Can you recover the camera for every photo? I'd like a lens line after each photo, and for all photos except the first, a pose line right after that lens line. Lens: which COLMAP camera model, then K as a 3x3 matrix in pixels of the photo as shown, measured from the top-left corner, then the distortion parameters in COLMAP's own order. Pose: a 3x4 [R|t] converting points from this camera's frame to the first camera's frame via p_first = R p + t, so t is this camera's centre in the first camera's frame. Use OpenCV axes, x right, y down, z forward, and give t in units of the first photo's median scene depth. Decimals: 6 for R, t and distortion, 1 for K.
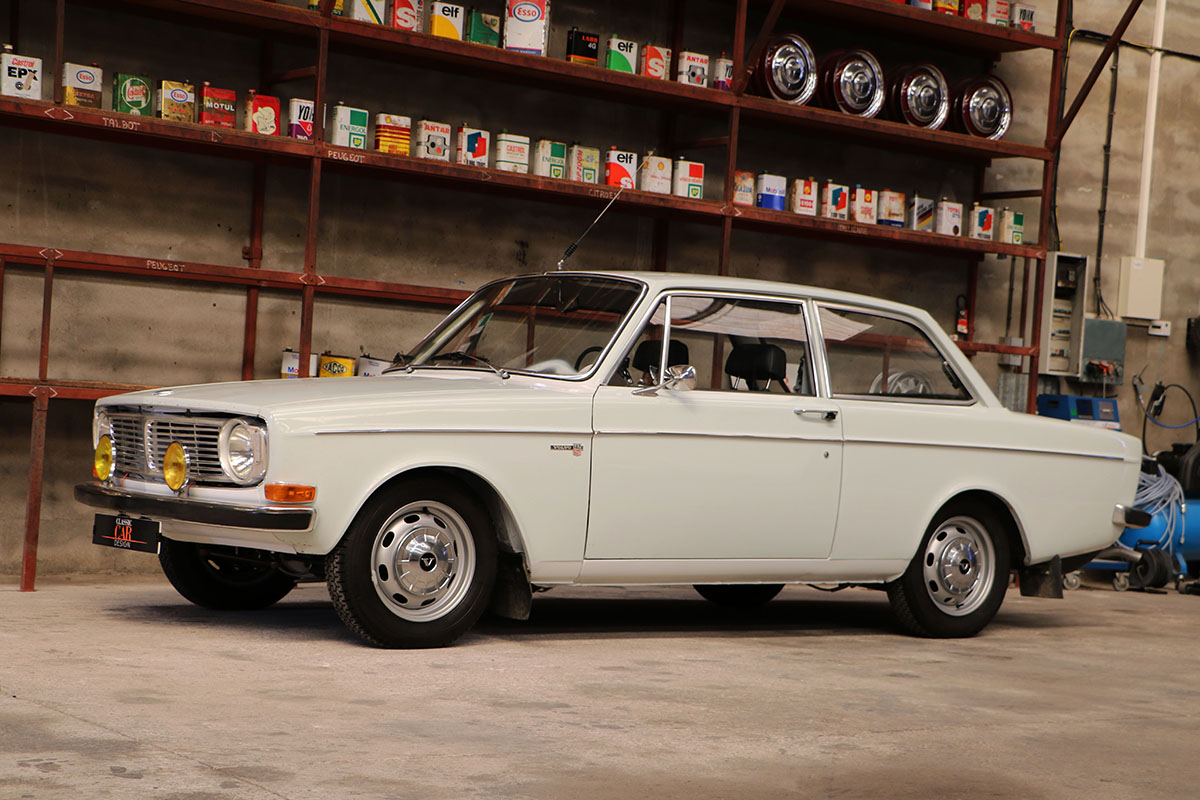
lens RADIAL K [[1970.6, 0, 603.6], [0, 1970.6, 407.9], [0, 0, 1]] dist [0.155244, 0.000000]
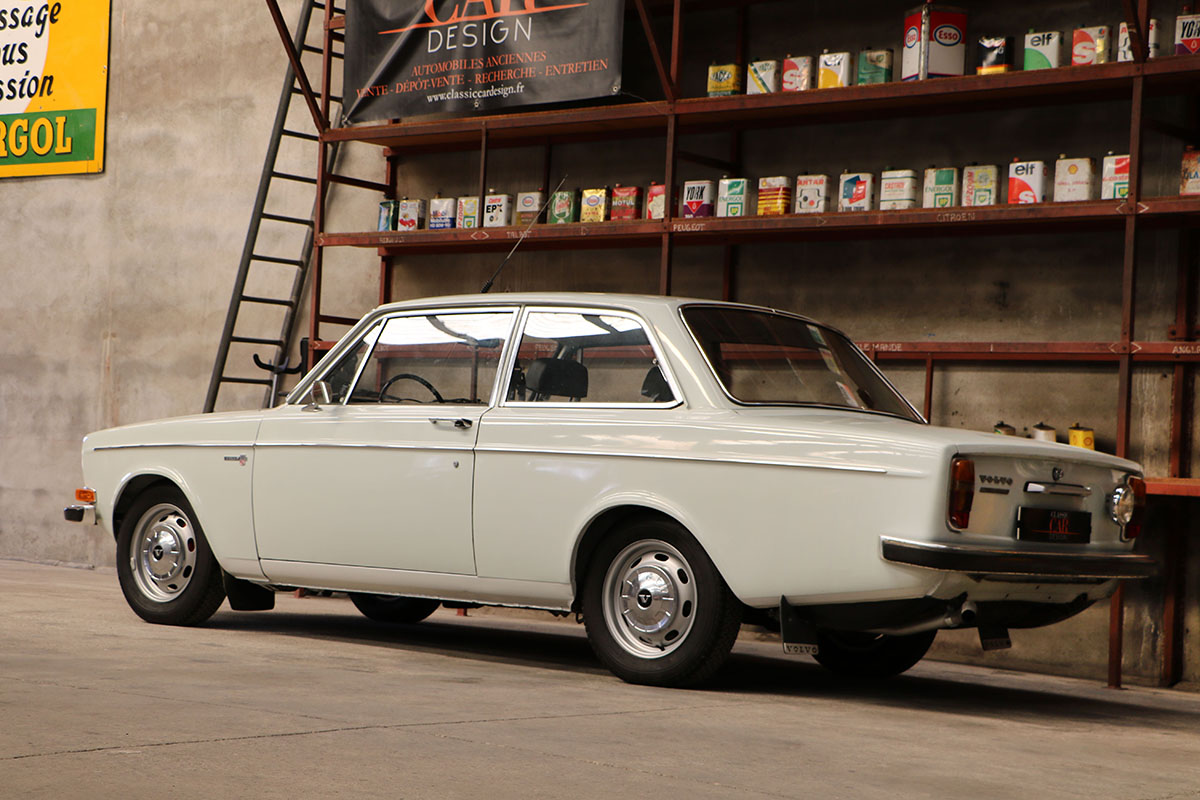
lens RADIAL K [[2222.1, 0, 600.5], [0, 2222.1, 396.7], [0, 0, 1]] dist [0.175543, 0.000000]
pose [[0.267010, -0.082736, -0.960136, 0.941439], [-0.031771, 0.995010, -0.094577, 0.073109], [0.963170, 0.055757, 0.263049, 0.614053]]
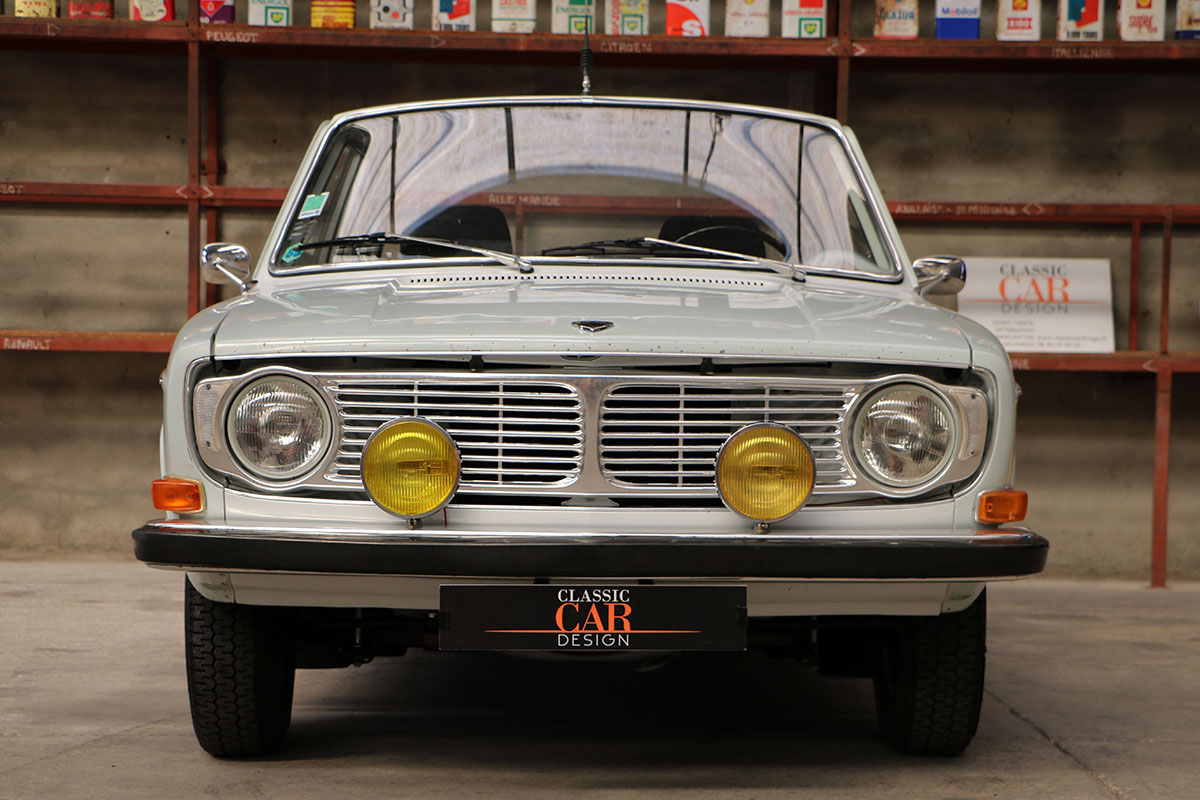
lens RADIAL K [[2515.5, 0, 611.0], [0, 2515.5, 409.1], [0, 0, 1]] dist [0.282257, 0.000000]
pose [[0.816176, -0.033904, -0.576808, 0.563381], [0.033861, 0.999368, -0.010829, 0.040015], [0.576811, -0.010693, 0.816808, 0.223588]]
